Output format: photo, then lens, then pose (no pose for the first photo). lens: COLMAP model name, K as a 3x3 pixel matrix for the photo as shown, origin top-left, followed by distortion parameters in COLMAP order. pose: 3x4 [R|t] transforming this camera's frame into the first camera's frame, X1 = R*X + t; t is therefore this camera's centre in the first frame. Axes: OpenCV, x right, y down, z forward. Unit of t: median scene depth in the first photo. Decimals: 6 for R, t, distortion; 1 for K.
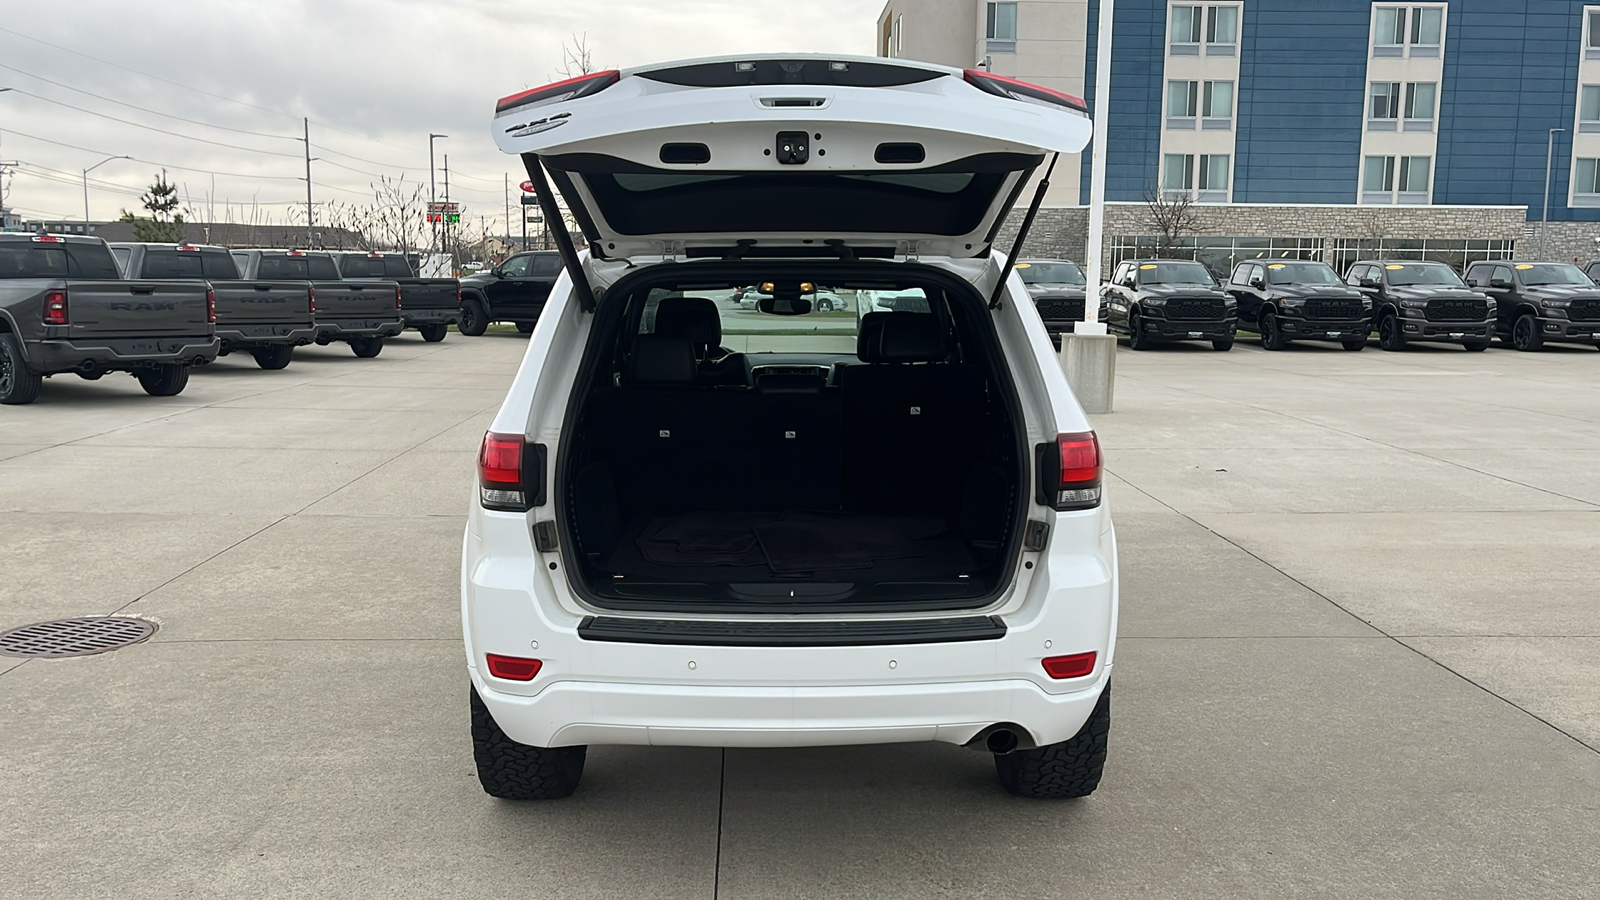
lens RADIAL K [[1388.2, 0, 794.9], [0, 1388.2, 453.1], [0, 0, 1]] dist [0.053367, -0.049133]
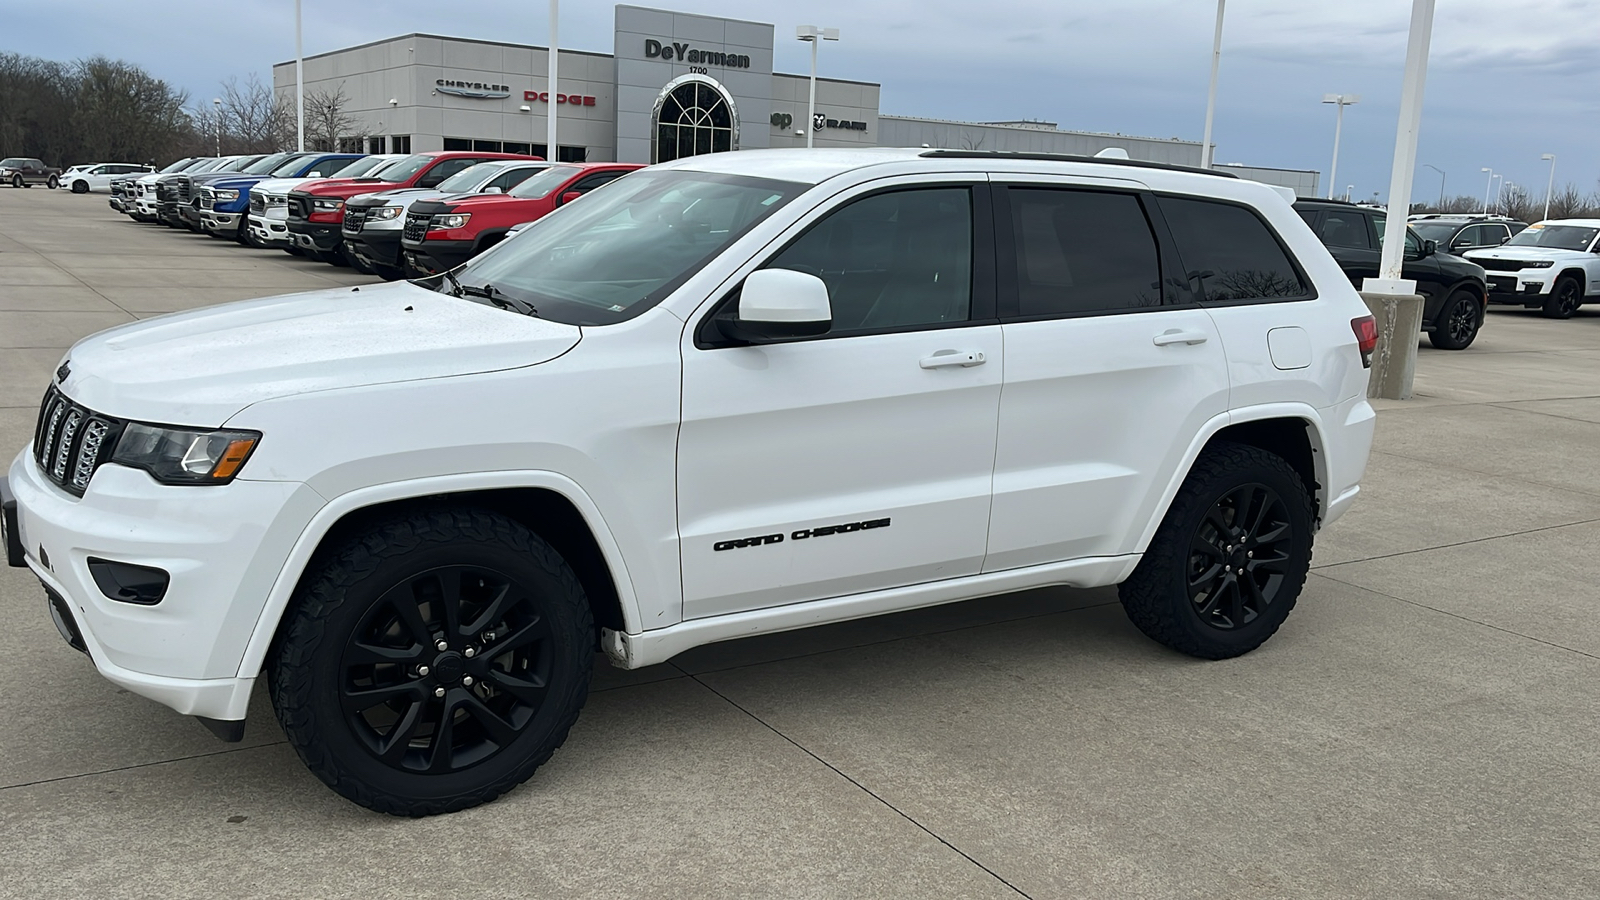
lens RADIAL K [[1388.2, 0, 800.6], [0, 1388.2, 478.8], [0, 0, 1]] dist [0.053367, -0.049133]
pose [[-0.519497, -0.202197, 0.830204, -0.338514], [0.056758, 0.961287, 0.269639, -0.081868], [-0.852585, 0.187198, -0.487909, 0.656265]]
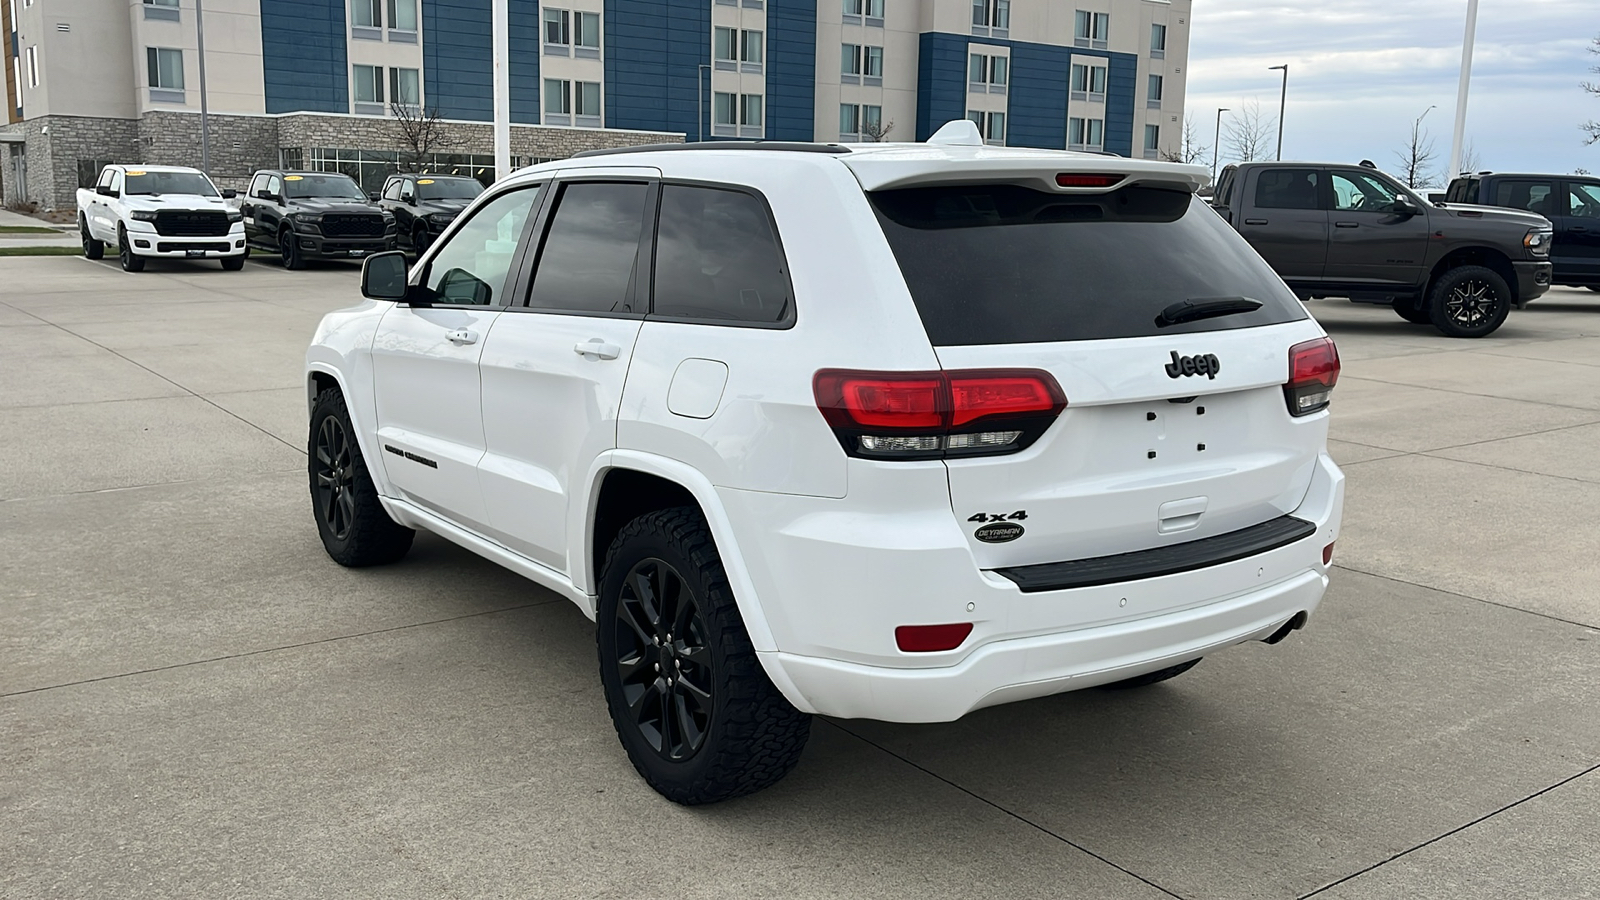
lens RADIAL K [[1388.2, 0, 797.1], [0, 1388.2, 440.6], [0, 0, 1]] dist [0.053367, -0.049133]
pose [[0.829747, -0.090533, 0.550749, -0.210944], [0.062962, 0.995641, 0.068809, -0.009813], [-0.554578, -0.022418, 0.831830, 0.092634]]
